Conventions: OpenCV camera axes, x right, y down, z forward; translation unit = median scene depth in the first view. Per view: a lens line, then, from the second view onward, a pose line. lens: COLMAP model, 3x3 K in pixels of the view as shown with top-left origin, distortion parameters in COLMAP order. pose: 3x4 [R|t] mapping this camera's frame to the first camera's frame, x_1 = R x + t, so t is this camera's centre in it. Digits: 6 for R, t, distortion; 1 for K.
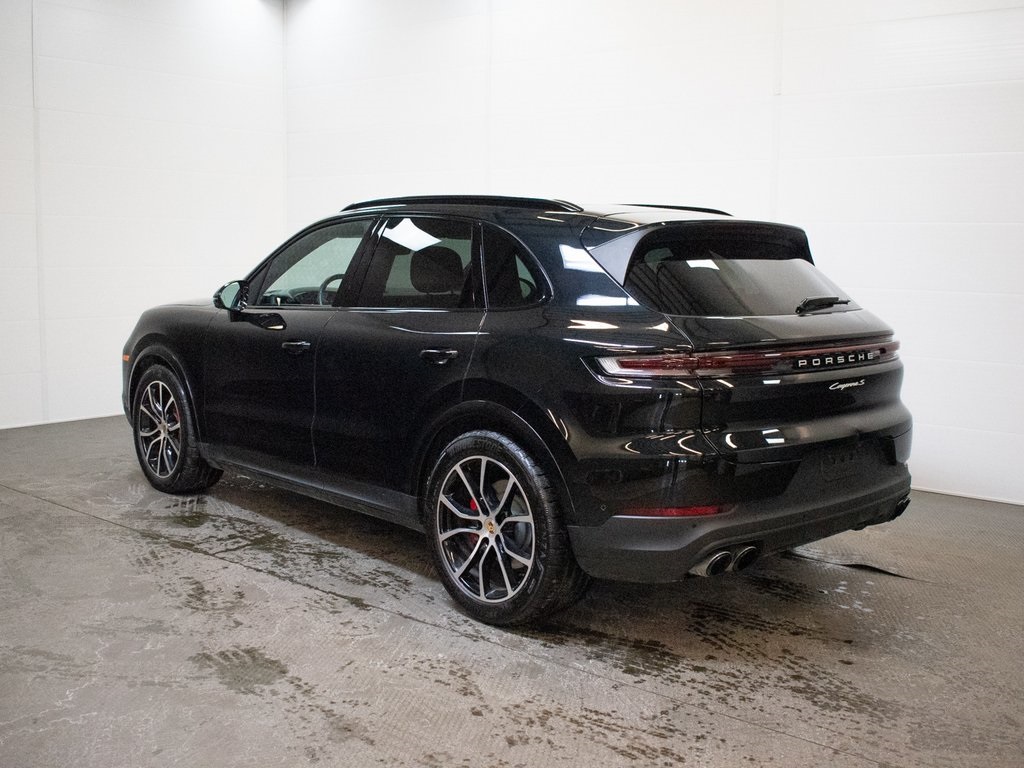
lens RADIAL K [[1053.2, 0, 512.0], [0, 1053.2, 384.0], [0, 0, 1]] dist [-0.020577, -0.033003]
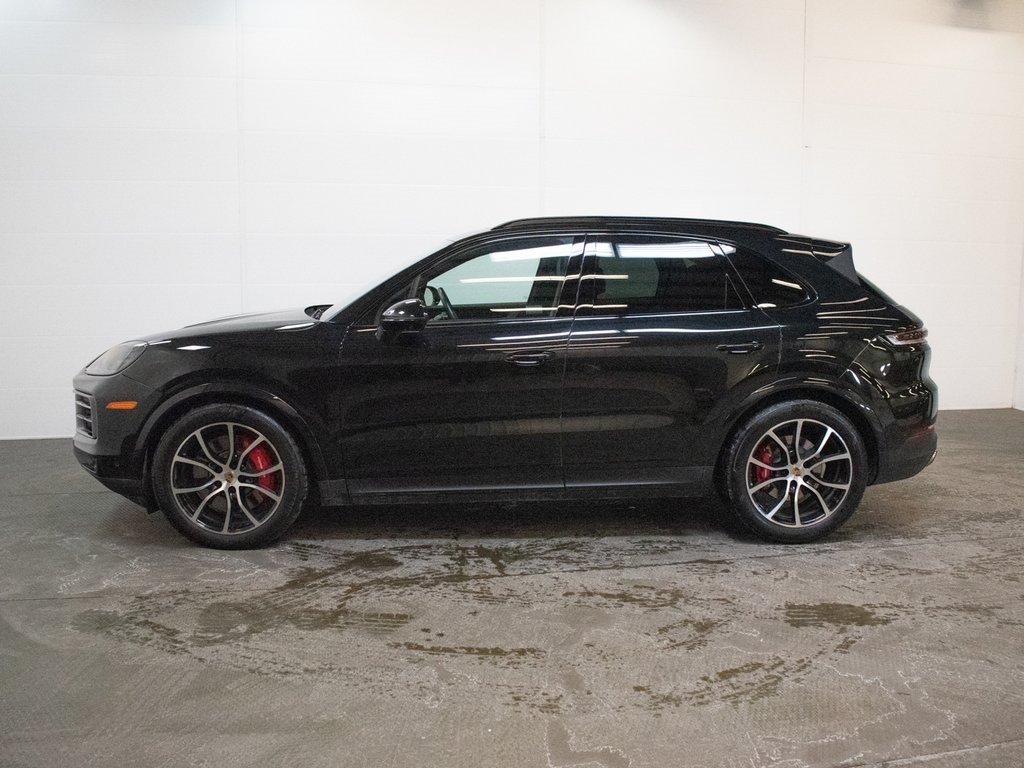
lens RADIAL K [[884.6, 0, 512.0], [0, 884.6, 384.0], [0, 0, 1]] dist [-0.092972, 0.004063]
pose [[0.640833, -0.118048, 0.758550, -1.084172], [0.098560, 0.992580, 0.071204, -0.088920], [-0.761327, 0.029132, 0.647713, 0.558598]]
